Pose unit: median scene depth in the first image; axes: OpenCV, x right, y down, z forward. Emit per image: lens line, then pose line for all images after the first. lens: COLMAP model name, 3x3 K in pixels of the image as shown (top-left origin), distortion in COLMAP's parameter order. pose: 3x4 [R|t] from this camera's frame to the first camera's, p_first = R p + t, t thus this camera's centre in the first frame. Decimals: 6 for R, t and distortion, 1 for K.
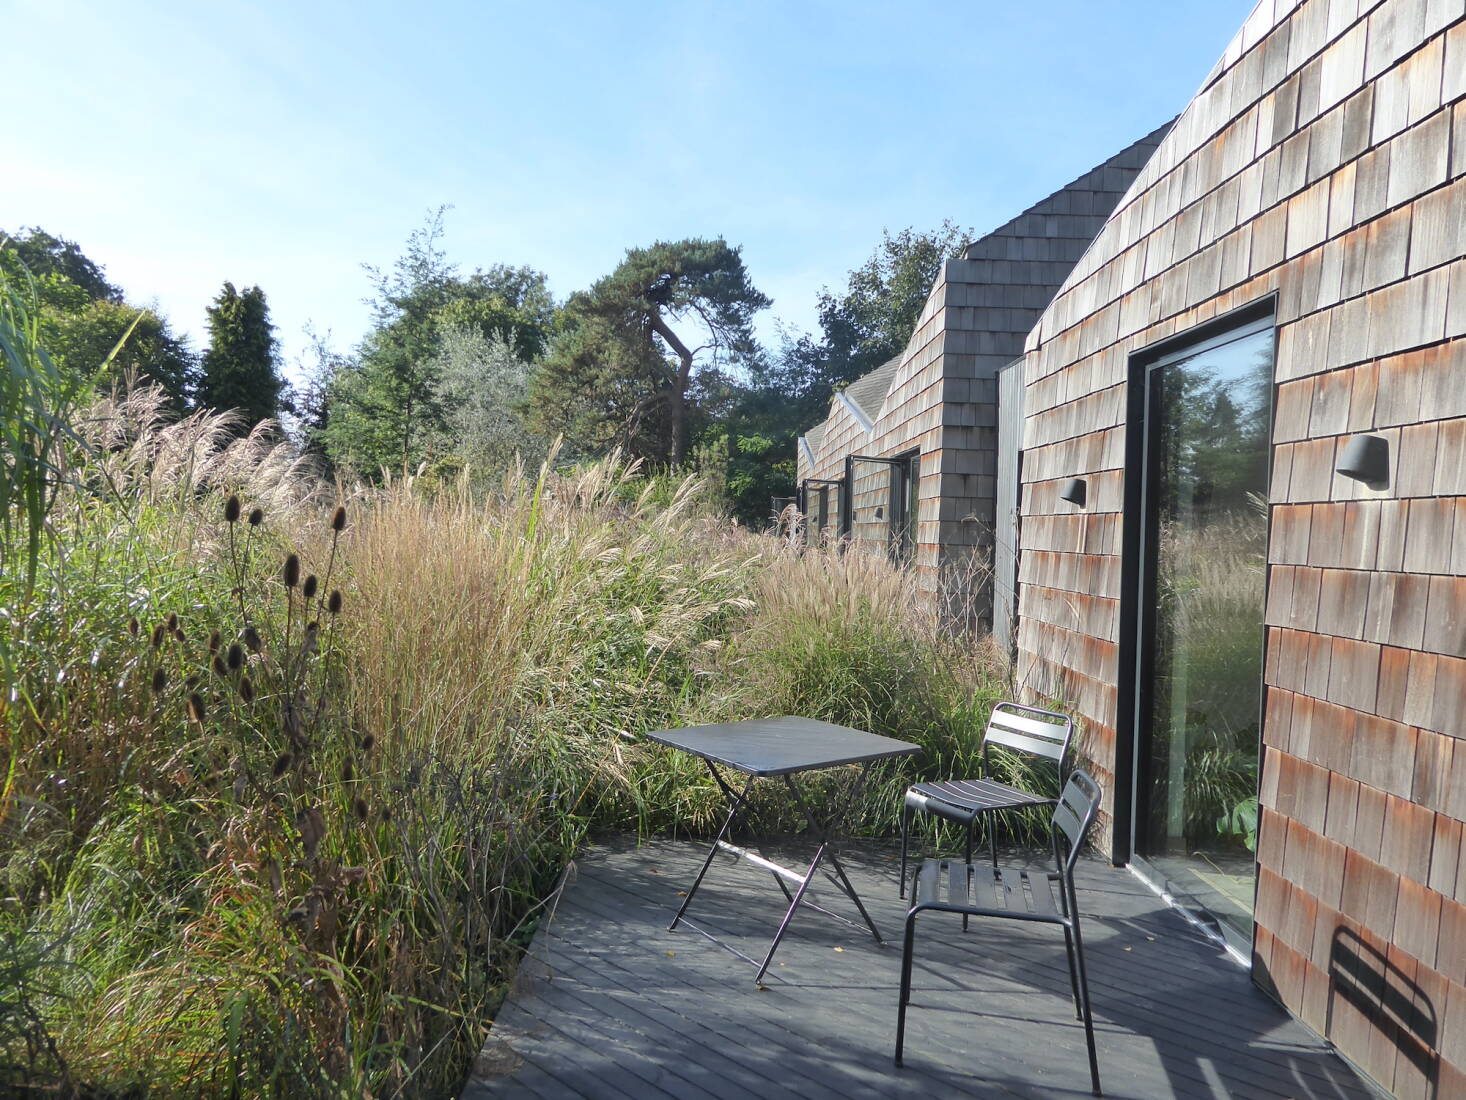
lens RADIAL K [[1076.9, 0, 733.0], [0, 1076.9, 550.0], [0, 0, 1]] dist [0.079158, 0.000684]
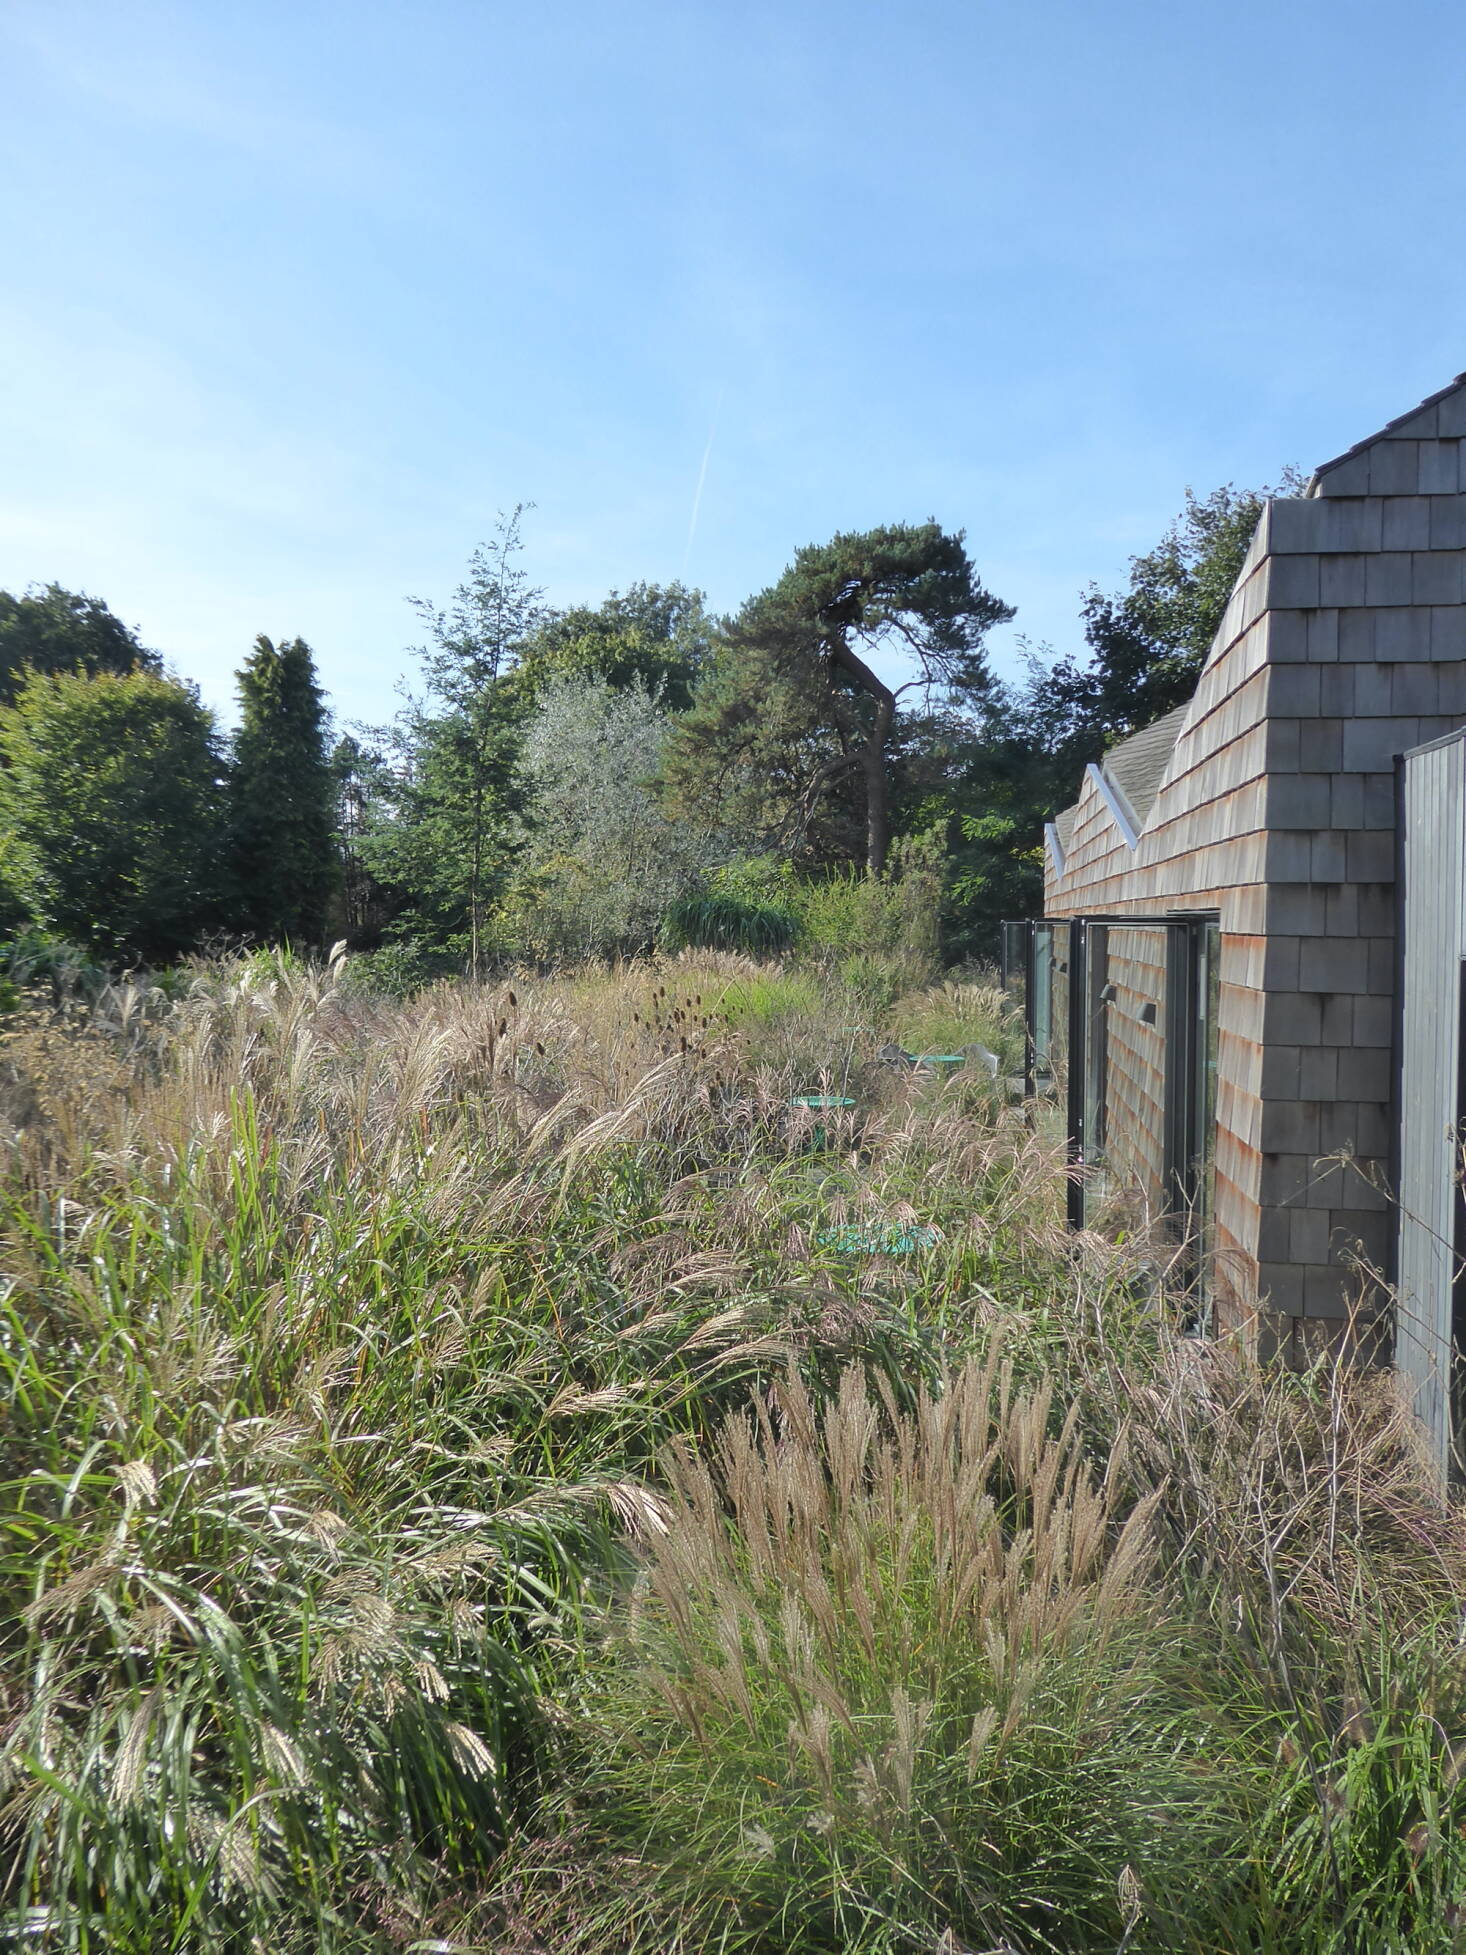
lens RADIAL K [[1409.4, 0, 733.0], [0, 1409.4, 977.5], [0, 0, 1]] dist [0.006693, 0.003406]
pose [[0.982655, -0.013846, -0.184928, 0.024262], [0.018016, 0.999619, 0.020890, -0.025918], [0.184569, -0.023860, 0.982530, 0.111596]]
